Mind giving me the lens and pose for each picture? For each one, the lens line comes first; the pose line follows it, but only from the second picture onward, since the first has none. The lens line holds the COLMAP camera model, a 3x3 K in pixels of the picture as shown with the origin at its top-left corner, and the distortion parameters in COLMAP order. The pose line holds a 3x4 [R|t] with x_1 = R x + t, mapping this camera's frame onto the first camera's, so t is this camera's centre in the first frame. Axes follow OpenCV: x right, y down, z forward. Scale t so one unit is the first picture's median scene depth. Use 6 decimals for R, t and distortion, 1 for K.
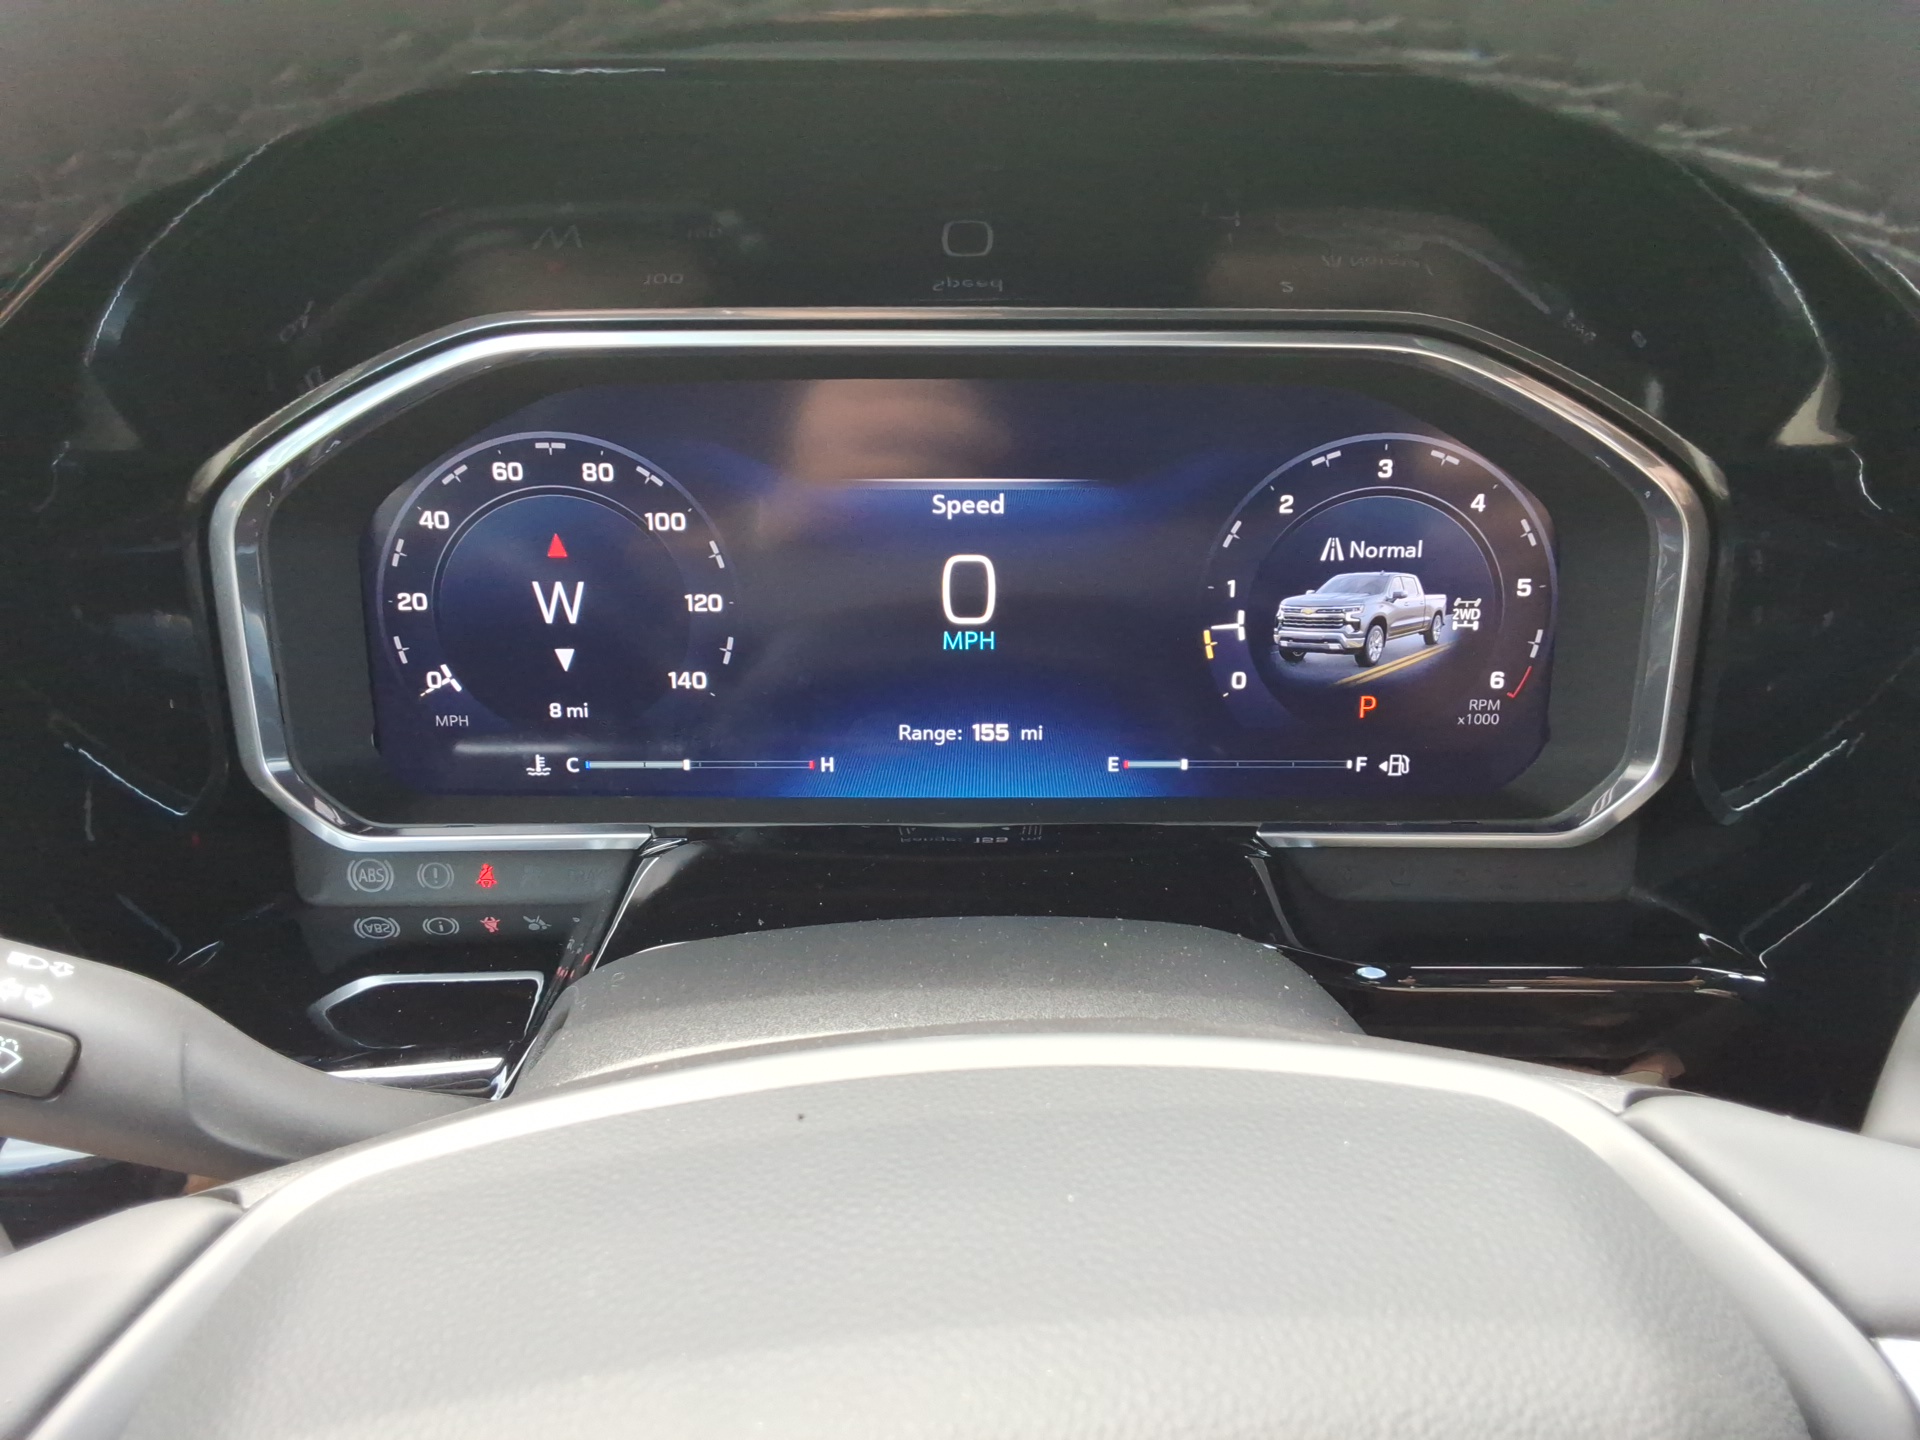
lens RADIAL K [[1528.7, 0, 976.7], [0, 1528.7, 713.4], [0, 0, 1]] dist [0.112545, -0.174108]
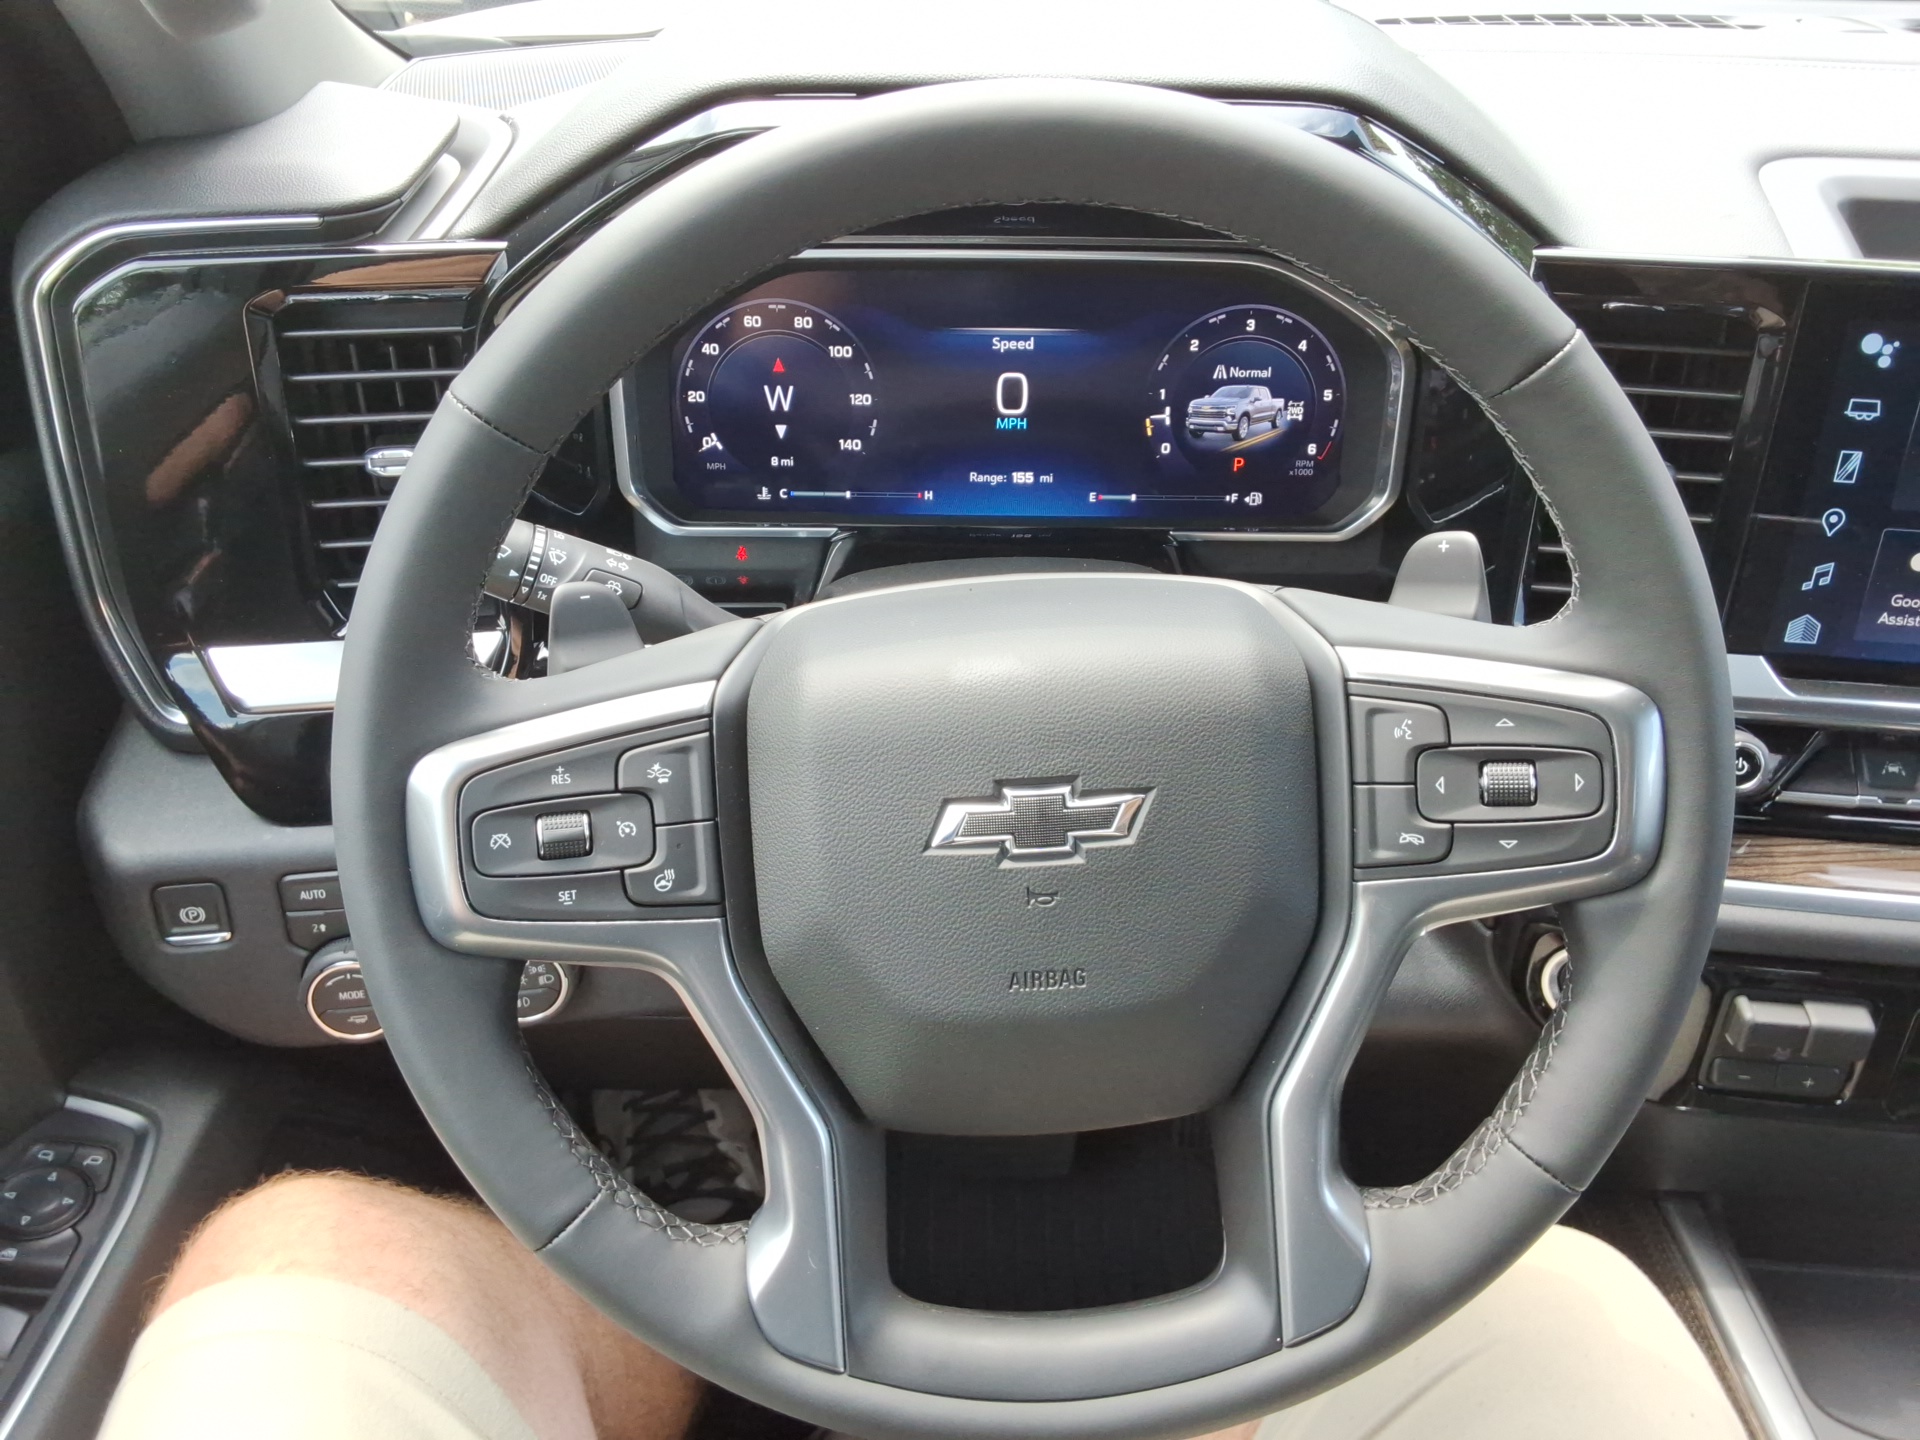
lens RADIAL K [[1528.7, 0, 980.3], [0, 1528.7, 706.9], [0, 0, 1]] dist [0.112545, -0.174108]
pose [[0.999903, 0.009812, 0.009871, -0.055188], [-0.010907, 0.992986, 0.117727, 0.068524], [-0.008647, -0.117823, 0.992997, -0.781825]]
